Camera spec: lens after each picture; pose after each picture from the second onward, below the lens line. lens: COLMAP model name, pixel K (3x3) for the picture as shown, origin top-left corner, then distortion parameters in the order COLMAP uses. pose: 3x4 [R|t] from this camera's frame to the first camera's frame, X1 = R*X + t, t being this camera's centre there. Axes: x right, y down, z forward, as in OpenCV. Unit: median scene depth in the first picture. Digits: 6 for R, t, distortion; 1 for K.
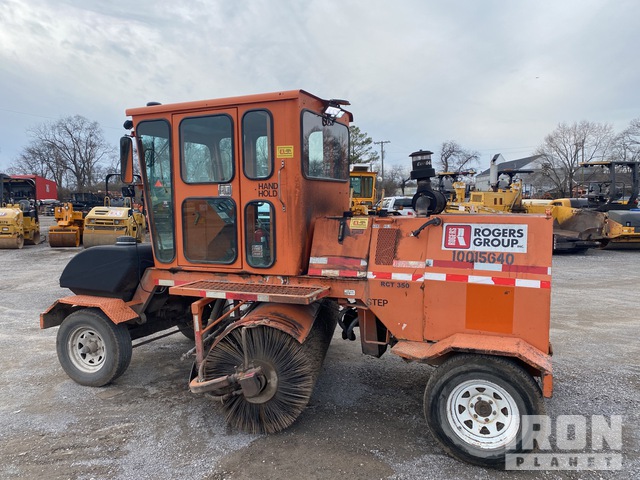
lens RADIAL K [[507.4, 0, 320.0], [0, 507.4, 240.0], [0, 0, 1]] dist [-0.000525, -0.001424]
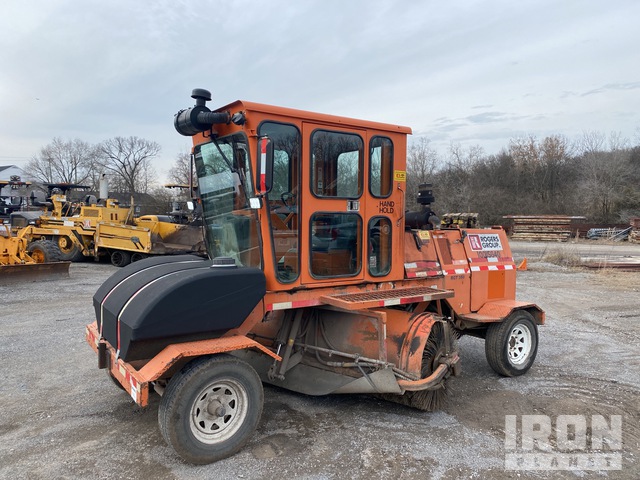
lens RADIAL K [[488.0, 0, 359.0], [0, 488.0, 240.3], [0, 0, 1]] dist [-0.001935, -0.001107]
pose [[0.490417, -0.023431, 0.871173, -1.207511], [0.049158, 0.998791, -0.000809, -0.029111], [-0.870101, 0.043222, 0.490975, 0.569382]]
